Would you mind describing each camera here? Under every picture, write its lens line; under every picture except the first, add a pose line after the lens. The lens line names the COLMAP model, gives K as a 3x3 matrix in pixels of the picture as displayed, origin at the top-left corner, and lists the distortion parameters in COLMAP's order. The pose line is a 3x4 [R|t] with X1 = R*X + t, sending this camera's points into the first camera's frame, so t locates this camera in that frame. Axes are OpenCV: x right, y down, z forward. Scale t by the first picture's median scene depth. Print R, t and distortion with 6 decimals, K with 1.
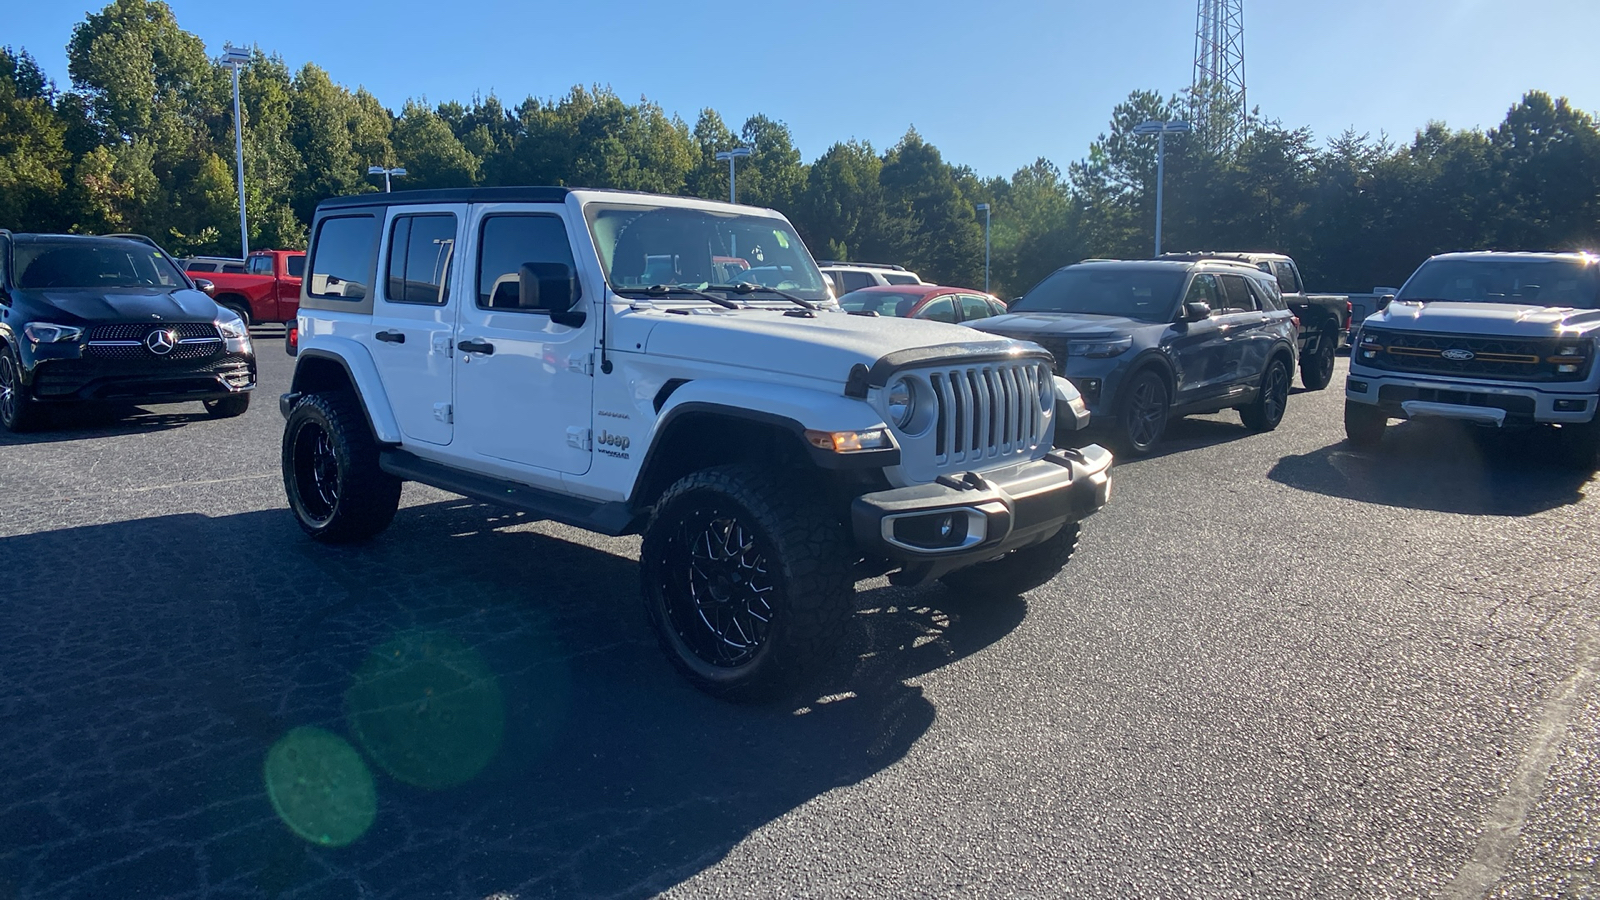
lens RADIAL K [[1117.2, 0, 764.7], [0, 1117.2, 418.9], [0, 0, 1]] dist [0.005100, -0.029598]
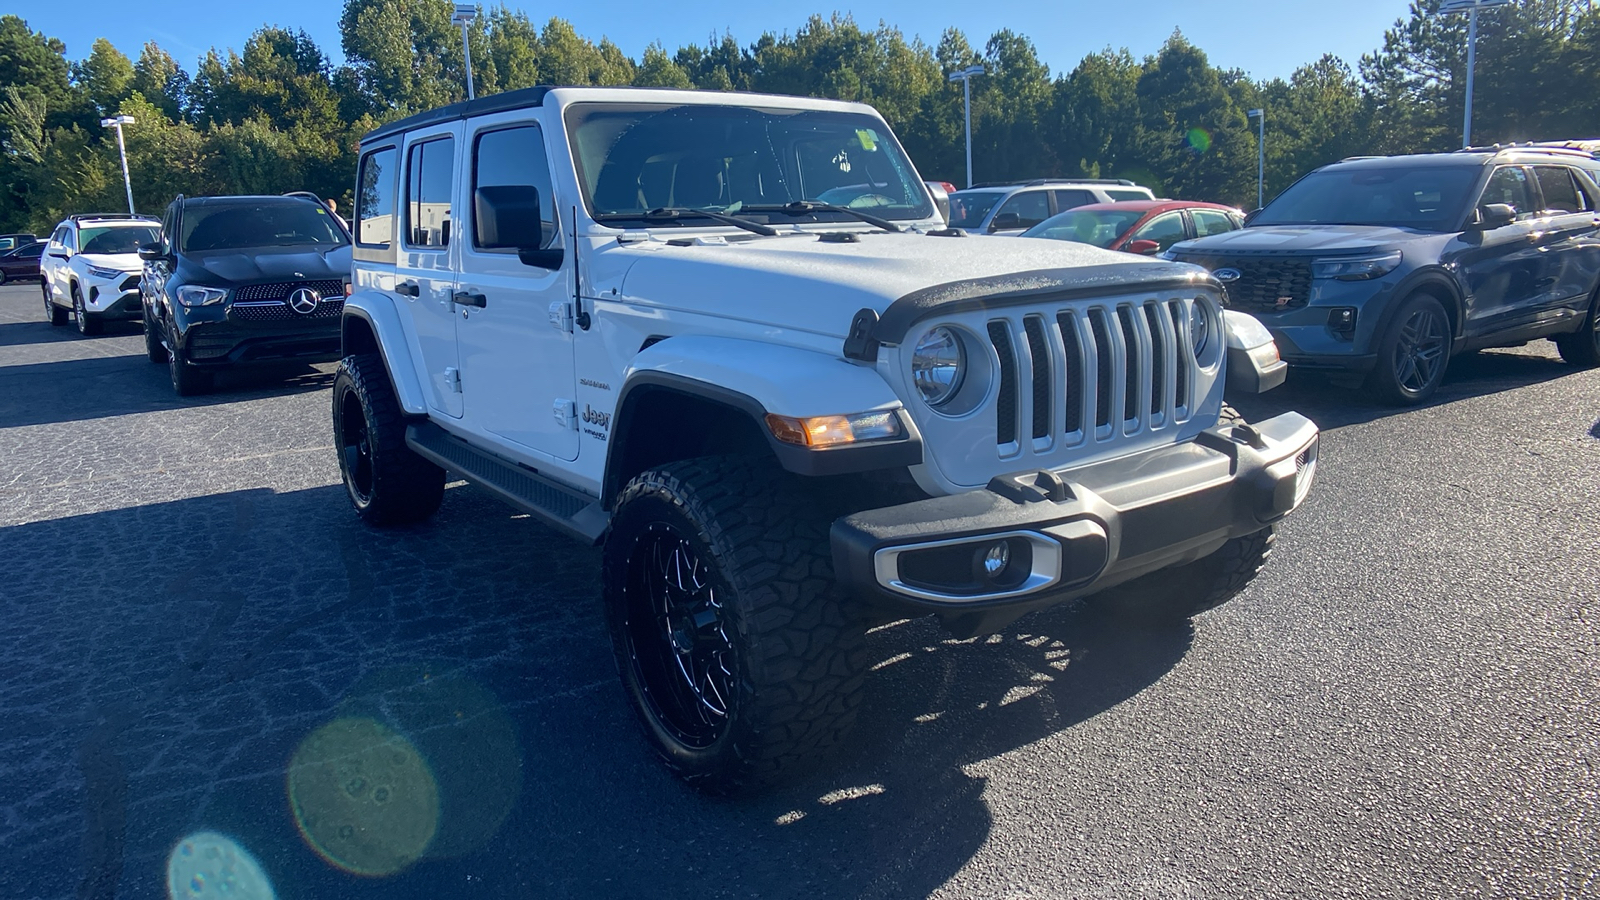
lens RADIAL K [[1105.3, 0, 767.2], [0, 1105.3, 446.2], [0, 0, 1]] dist [-0.022797, -0.001744]
pose [[0.973121, -0.003992, -0.230262, 0.072140], [0.022835, 0.996595, 0.079224, -0.008816], [0.229161, -0.082352, 0.969899, 0.143695]]
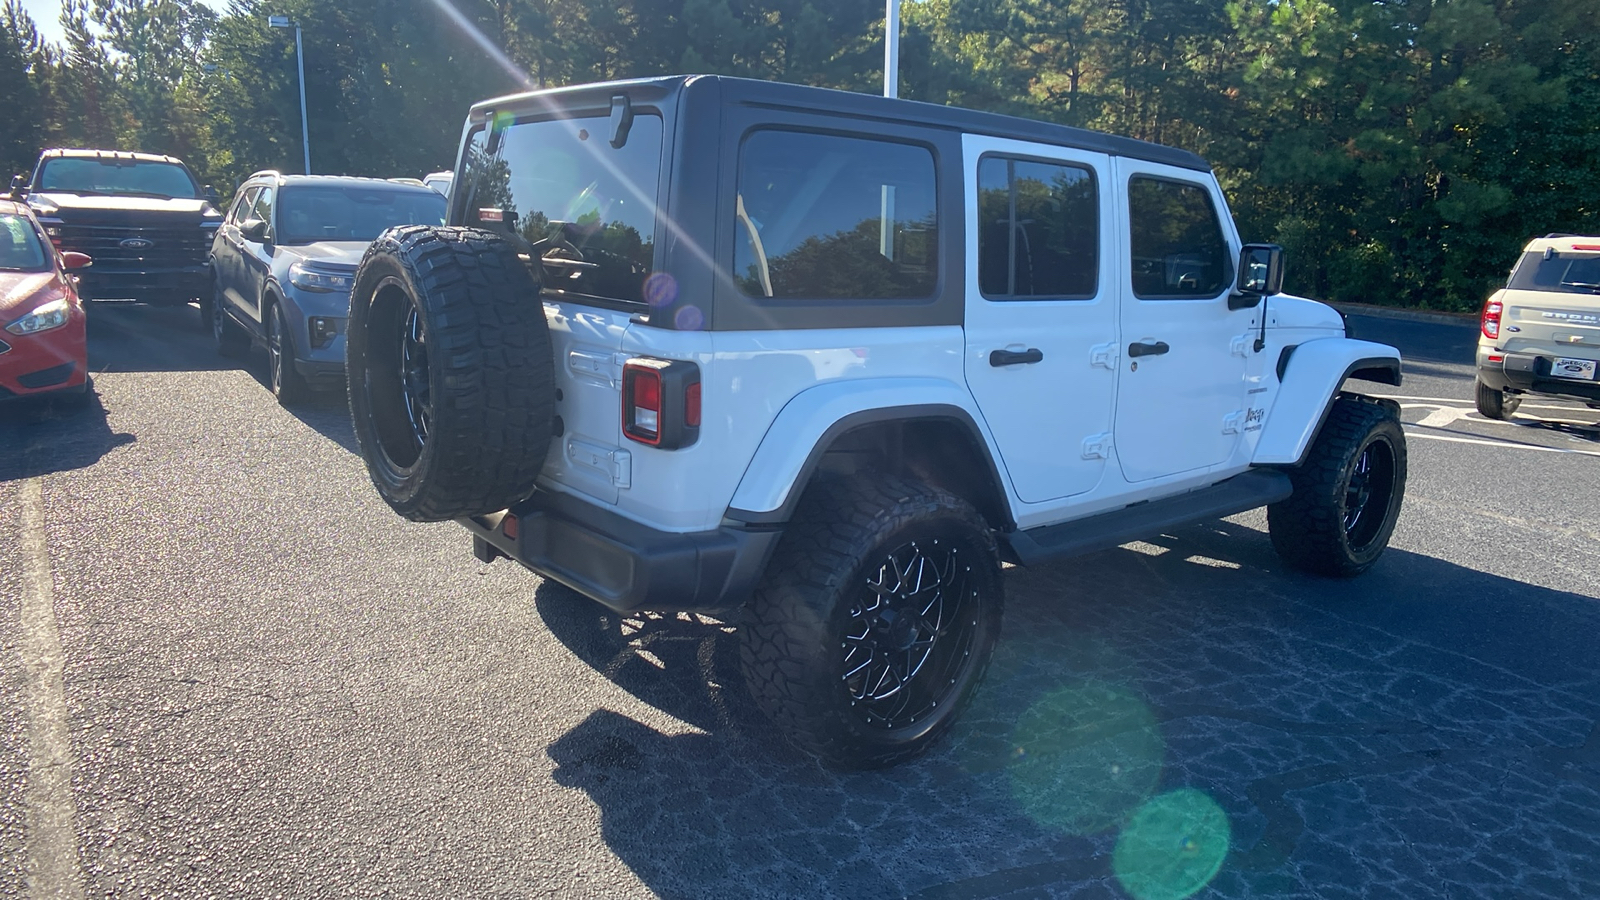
lens RADIAL K [[1055.0, 0, 802.2], [0, 1055.0, 444.8], [0, 0, 1]] dist [-0.000414, 0.001367]
pose [[0.131726, -0.222980, 0.965882, -0.549132], [0.084806, 0.973335, 0.213135, -0.095187], [-0.987652, 0.053837, 0.147124, 0.611860]]
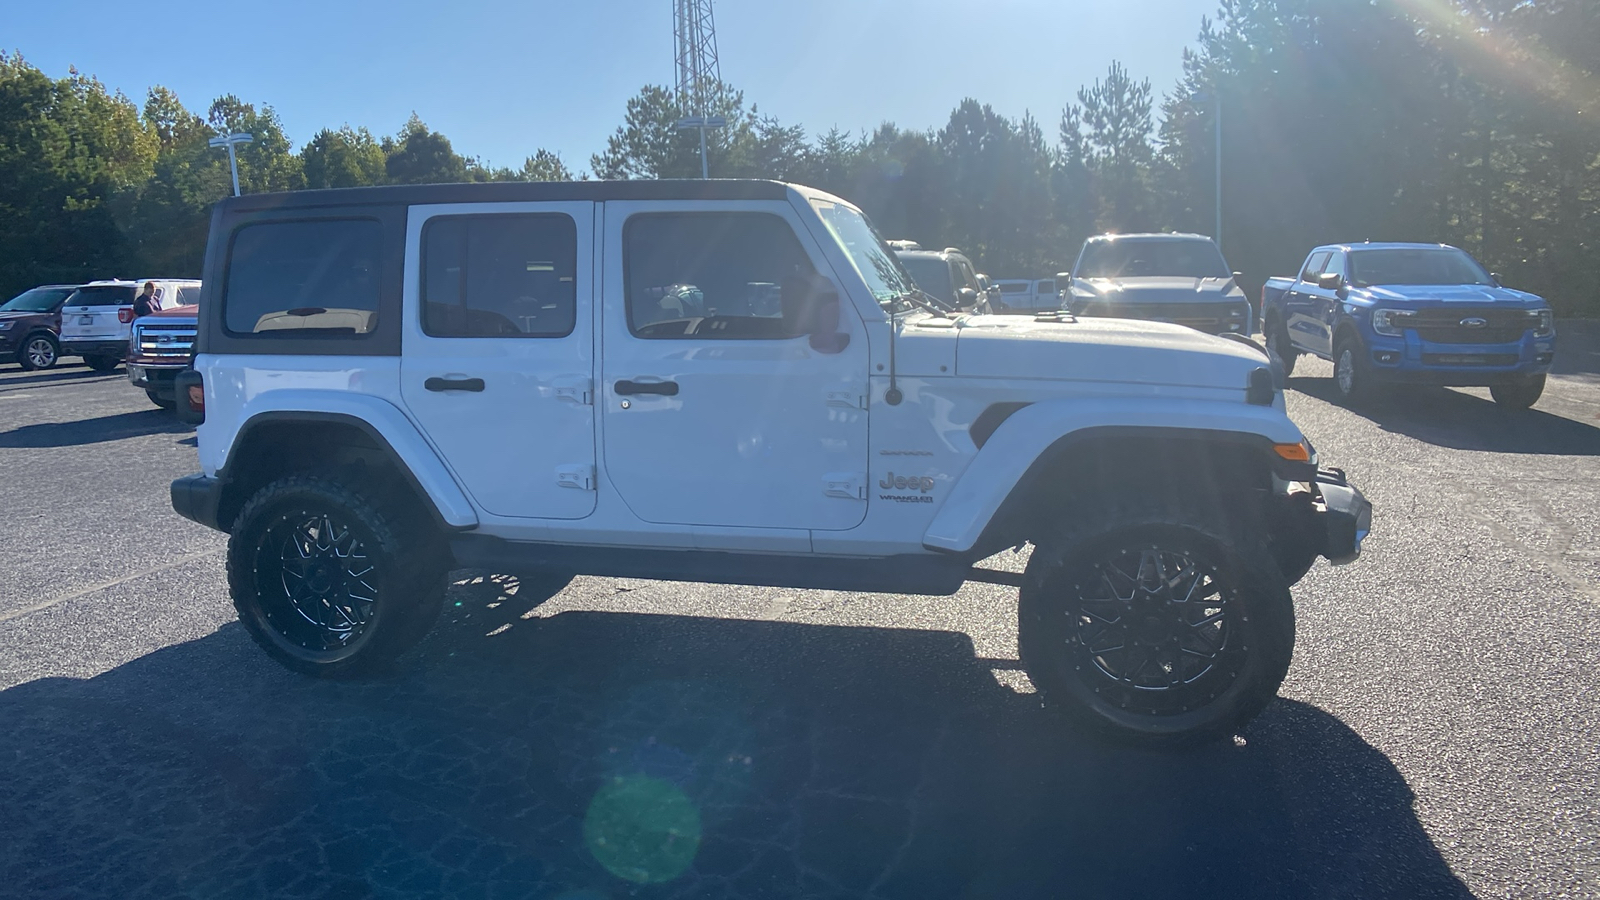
lens RADIAL K [[1097.4, 0, 800.0], [0, 1097.4, 450.0], [0, 0, 1]] dist [0.022921, -0.041116]
pose [[0.871817, -0.116569, 0.475759, -0.288204], [0.098989, 0.993159, 0.061946, -0.031254], [-0.479725, -0.006911, 0.877392, 0.149687]]
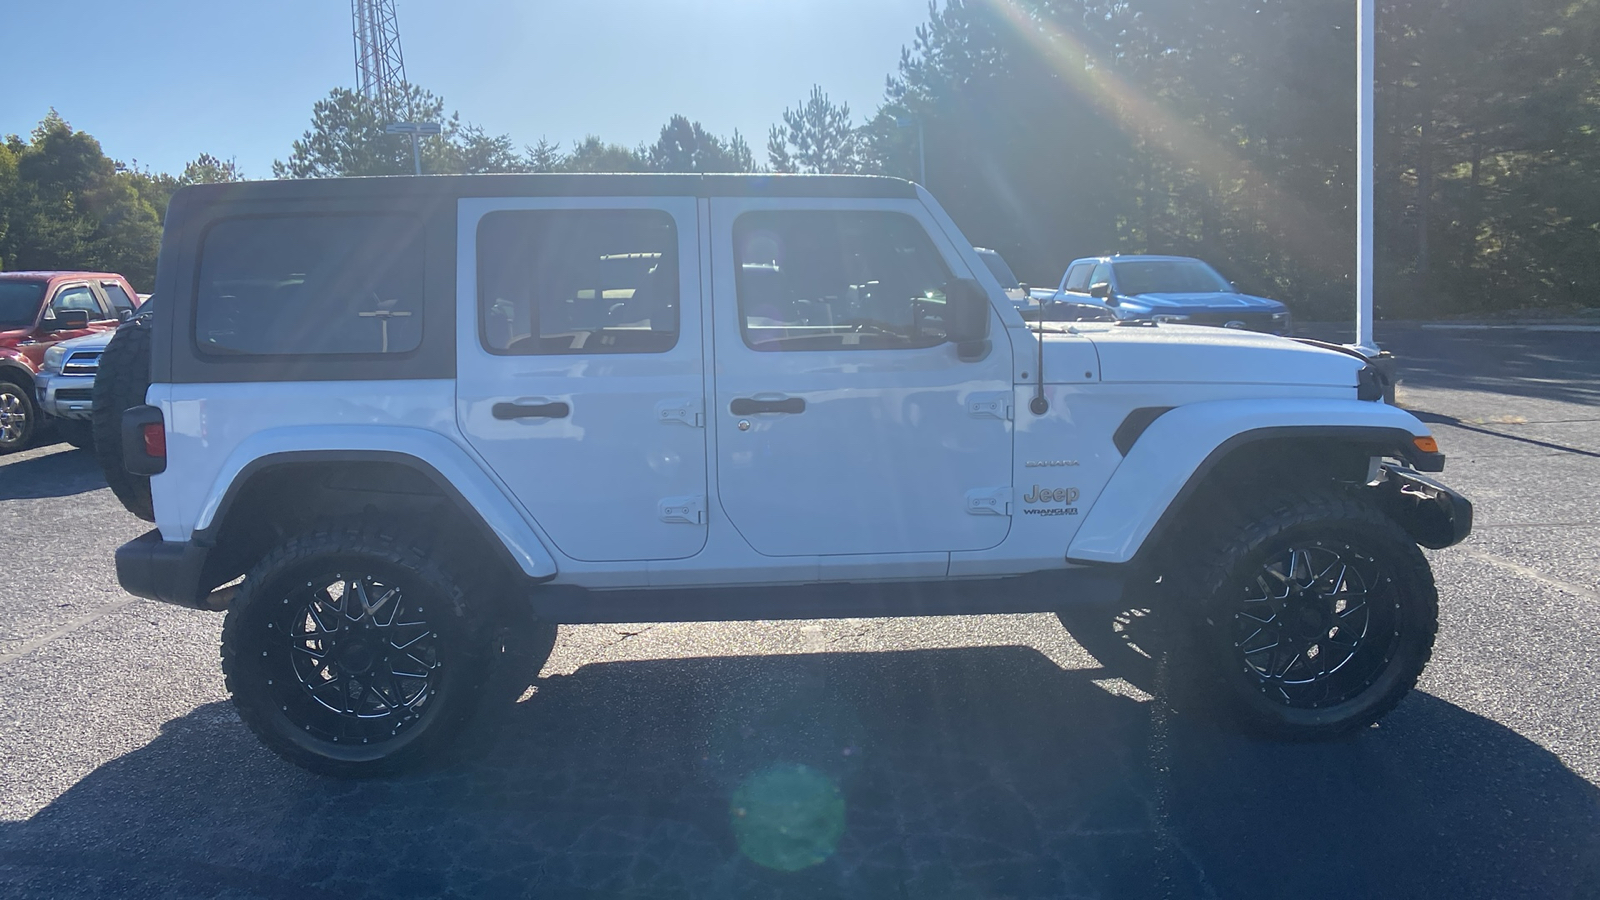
lens RADIAL K [[1092.7, 0, 795.8], [0, 1092.7, 430.4], [0, 0, 1]] dist [0.029535, -0.061802]
pose [[0.699817, -0.135122, 0.701426, -0.391443], [0.127389, 0.989813, 0.063580, -0.048534], [-0.702872, 0.044859, 0.709901, 0.273440]]
